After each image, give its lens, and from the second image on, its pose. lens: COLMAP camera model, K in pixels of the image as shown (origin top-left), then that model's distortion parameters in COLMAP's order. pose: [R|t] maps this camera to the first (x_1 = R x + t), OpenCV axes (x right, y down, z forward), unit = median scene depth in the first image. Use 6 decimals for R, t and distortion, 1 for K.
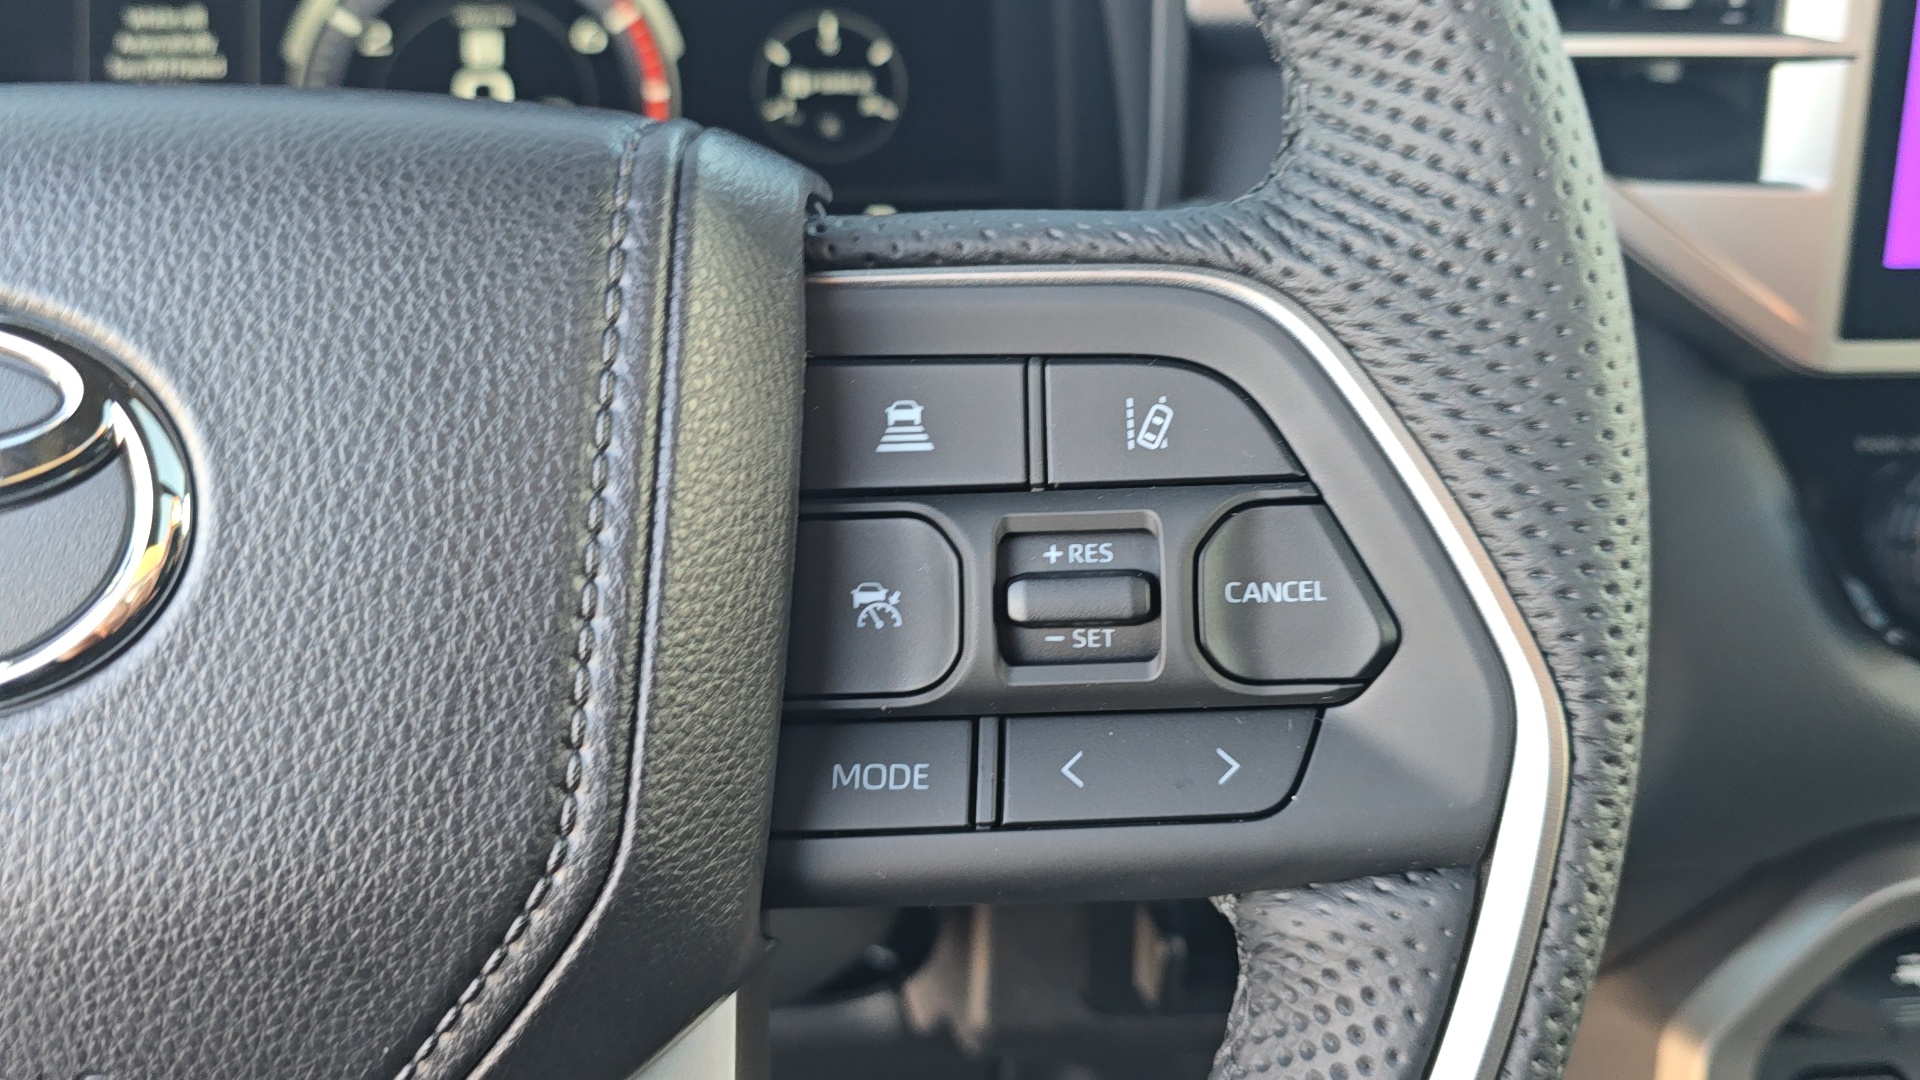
lens RADIAL K [[1698.7, 0, 965.0], [0, 1698.7, 561.5], [0, 0, 1]] dist [-0.042547, 0.006500]
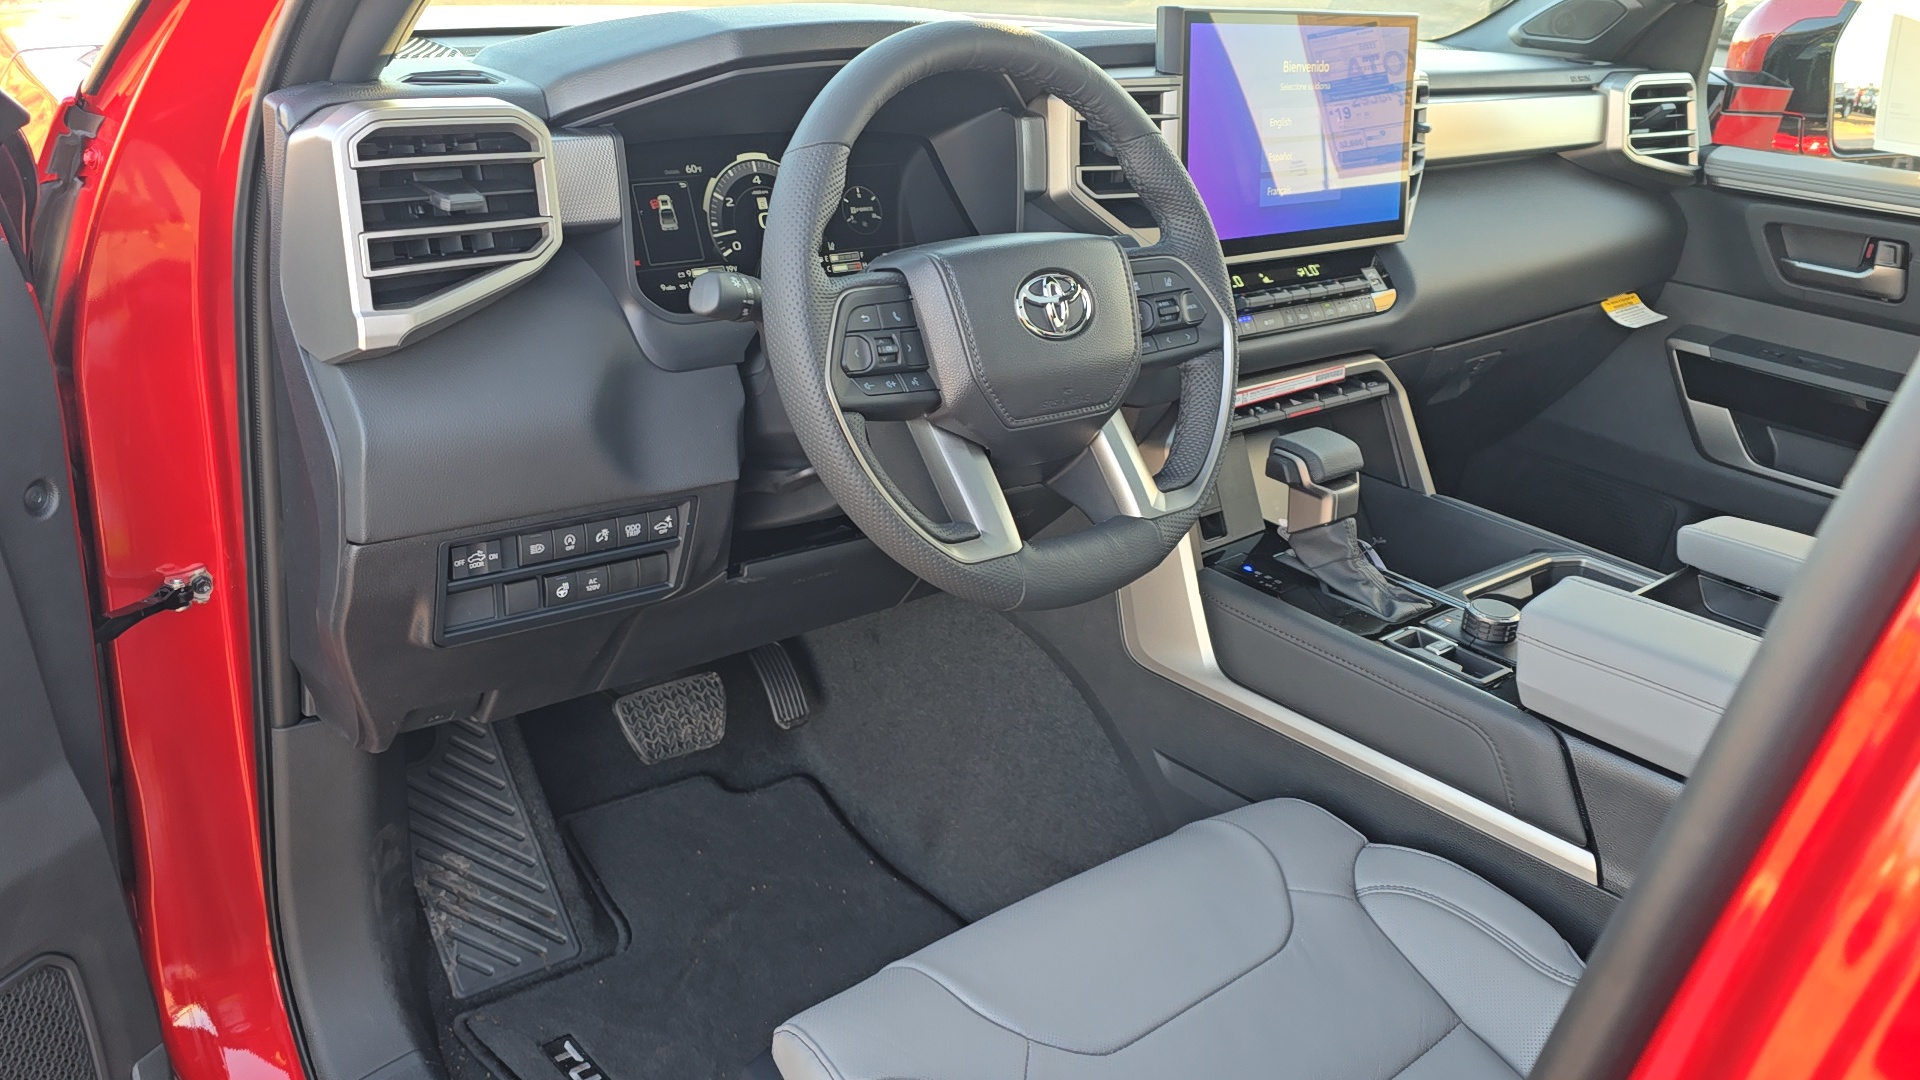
lens RADIAL K [[1567.3, 0, 960.0], [0, 1567.3, 540.0], [0, 0, 1]] dist [-0.006769, 0.013501]
pose [[0.788131, -0.176809, 0.589566, -3.870687], [0.177246, 0.982474, 0.057698, 0.364402], [-0.589434, 0.059025, 0.805657, -2.953928]]
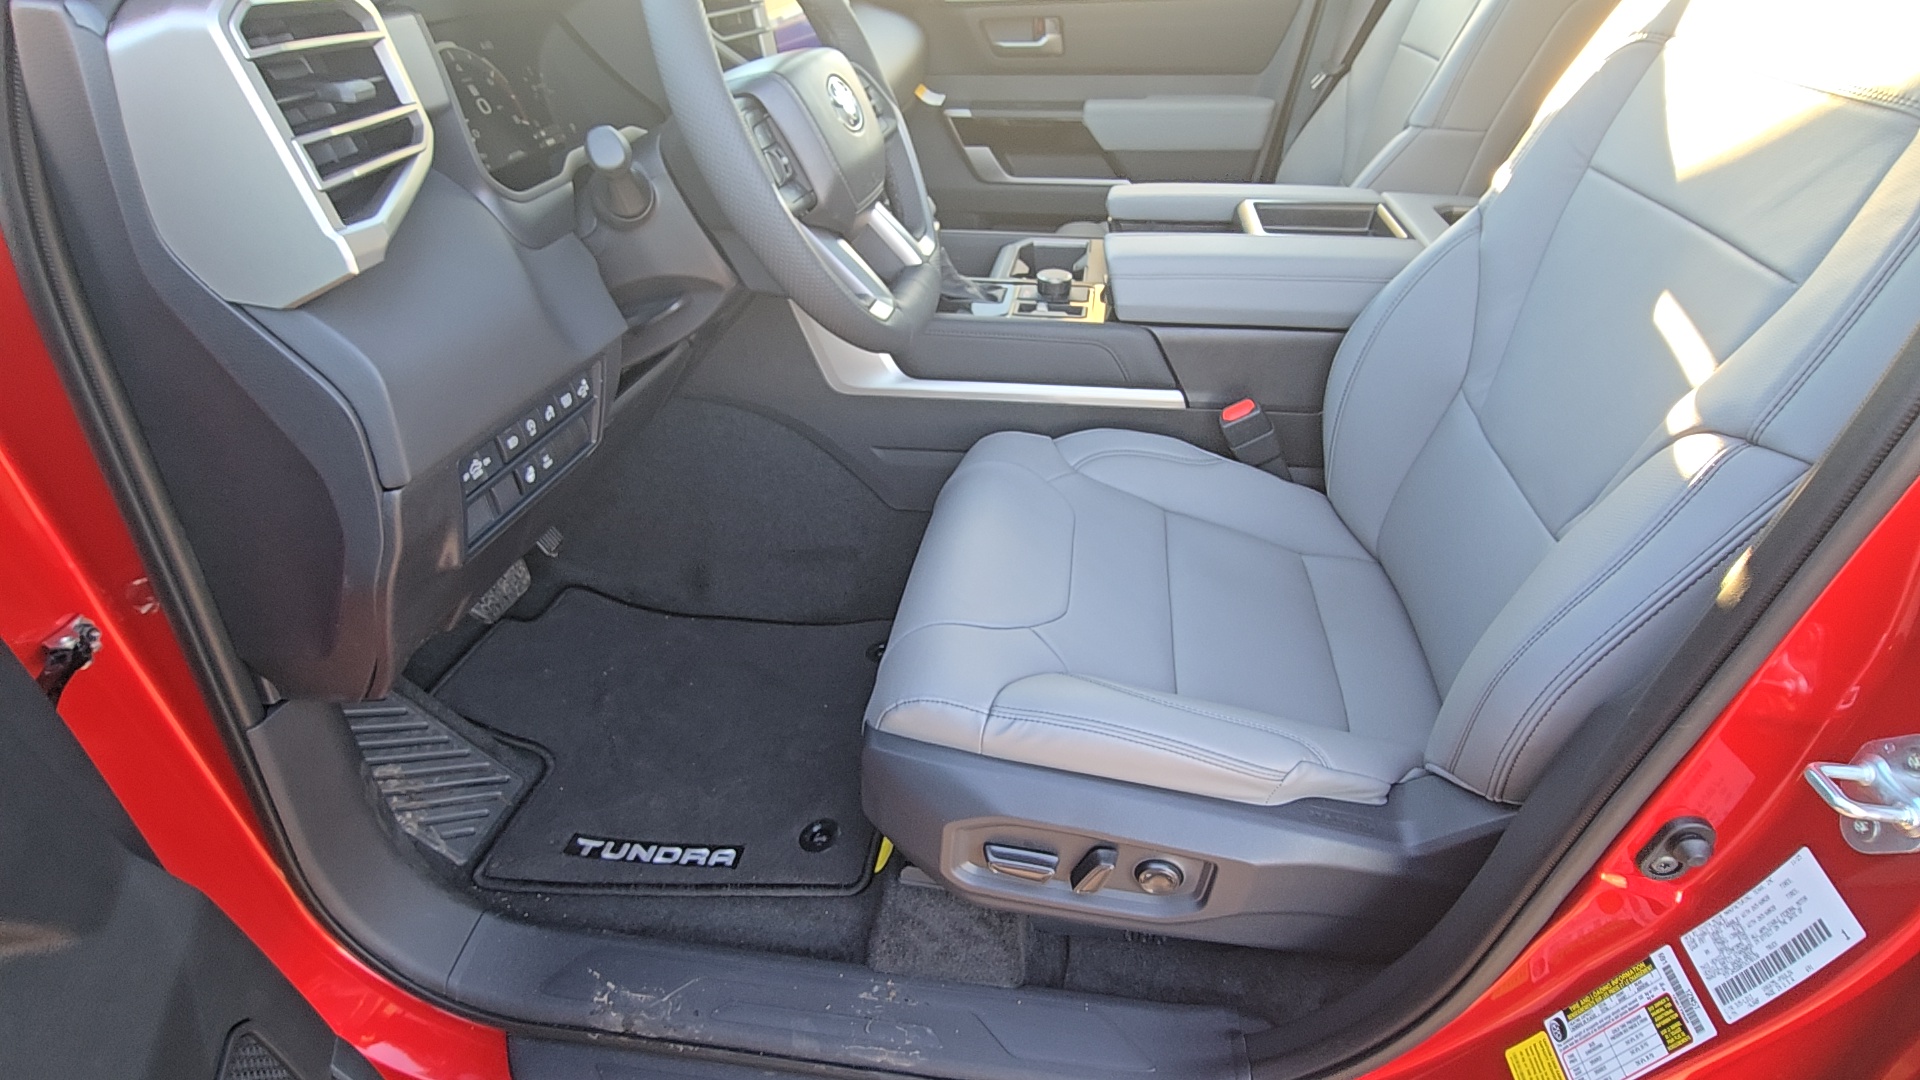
lens RADIAL K [[971.5, 0, 960.0], [0, 971.5, 540.0], [0, 0, 1]] dist [0.001321, -0.000379]
pose [[0.223719, -0.533852, 0.815446, -4.522621], [0.404420, 0.812074, 0.420691, -0.072000], [-0.886789, 0.235666, 0.397576, -0.630537]]
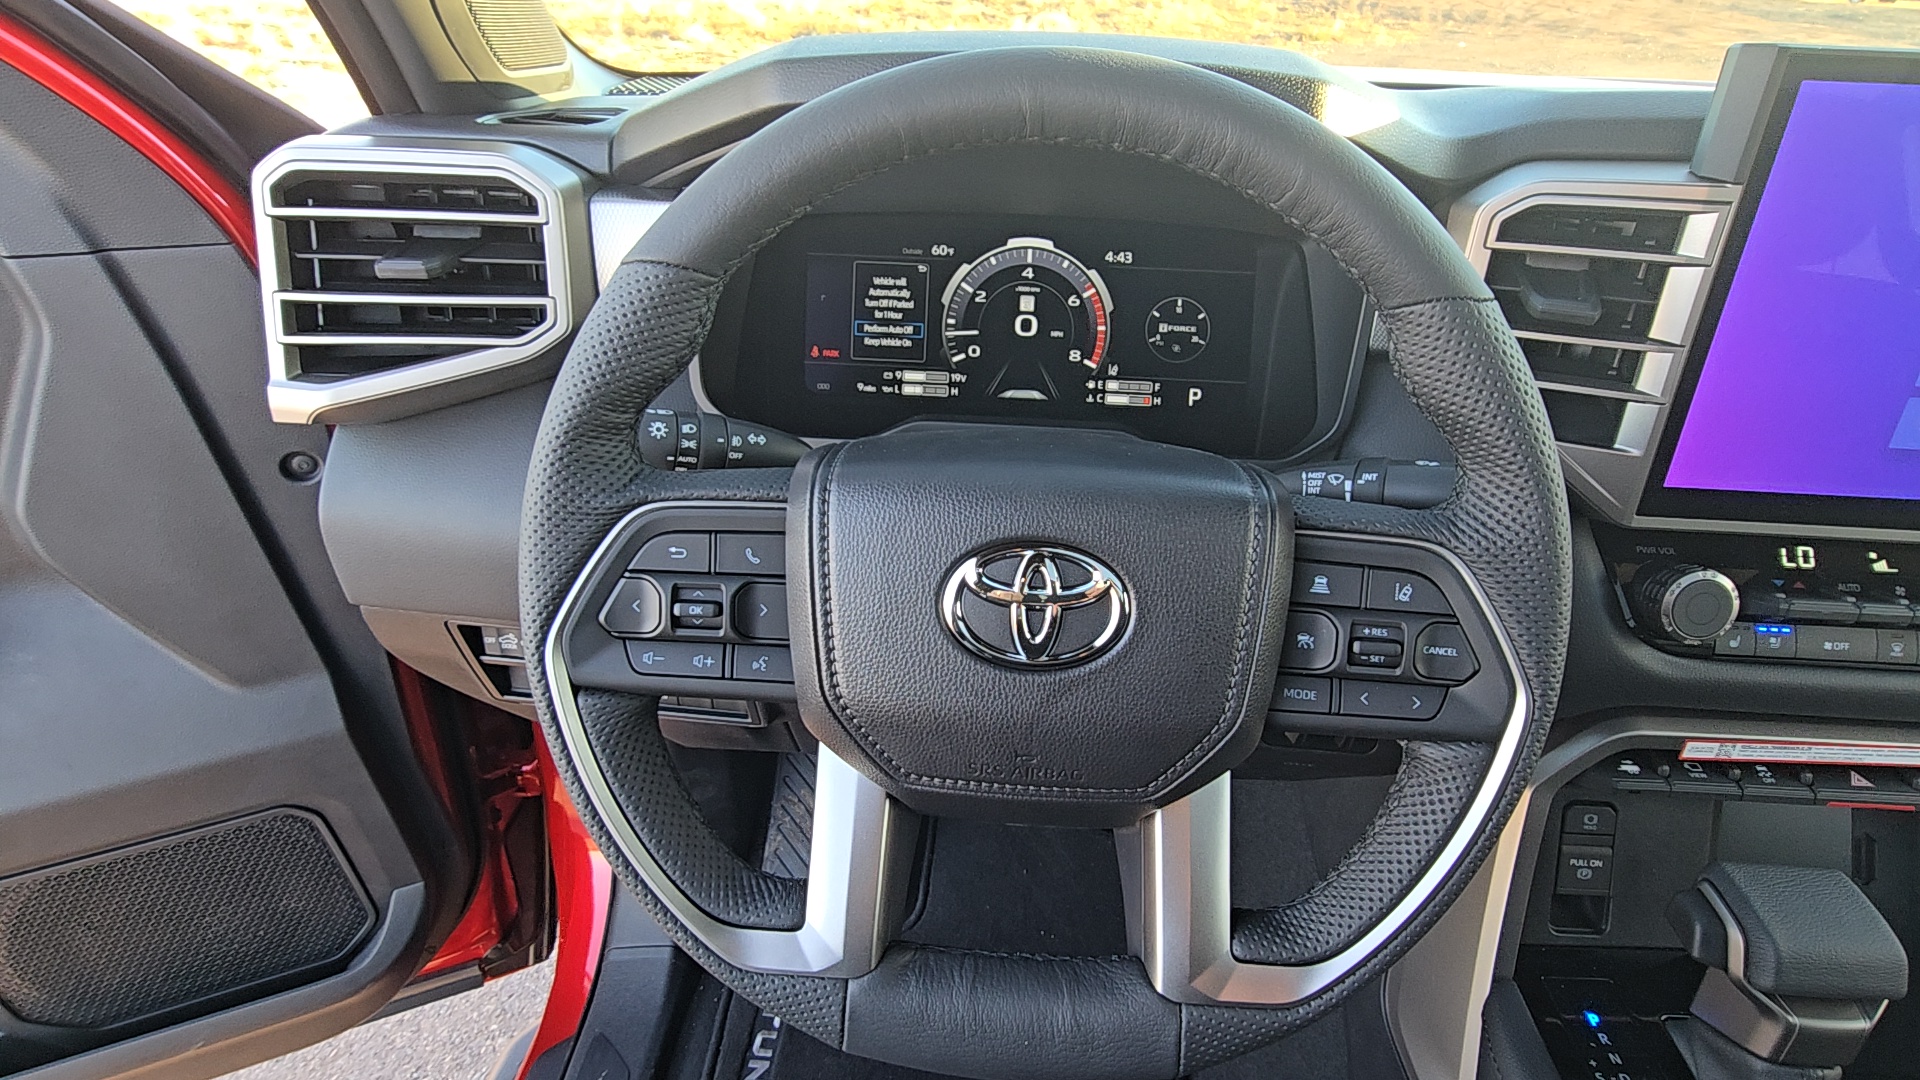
lens RADIAL K [[990.0, 0, 964.8], [0, 990.0, 551.0], [0, 0, 1]] dist [0.001222, 0.000831]
pose [[0.993794, 0.083635, -0.073345, -0.560622], [-0.073384, 0.988425, 0.132778, -0.337125], [0.083601, -0.126572, 0.988428, -0.842616]]
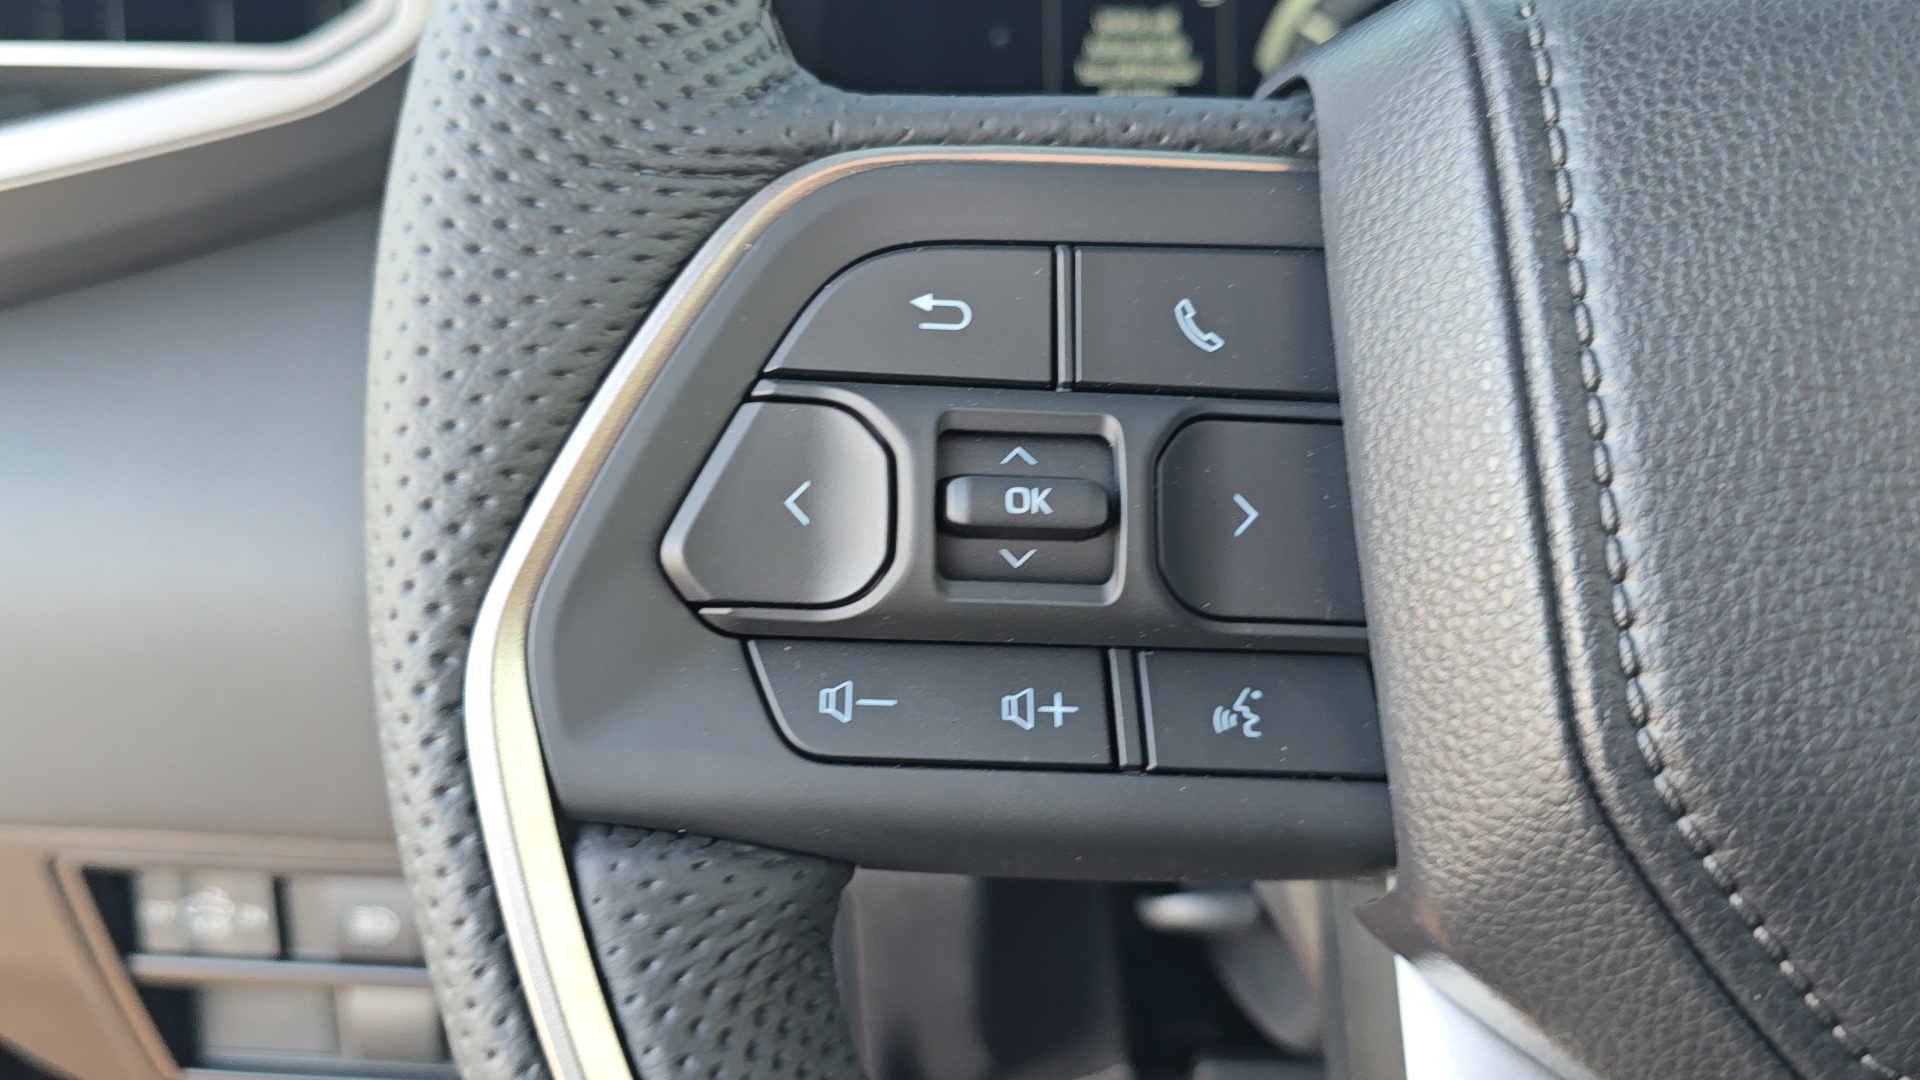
lens RADIAL K [[1698.7, 0, 965.0], [0, 1698.7, 561.5], [0, 0, 1]] dist [-0.042547, 0.006500]
pose [[0.997953, 0.028690, -0.057152, -1.165954], [-0.032808, 0.996831, -0.072464, 0.146633], [0.054892, 0.074191, 0.995732, 0.073324]]
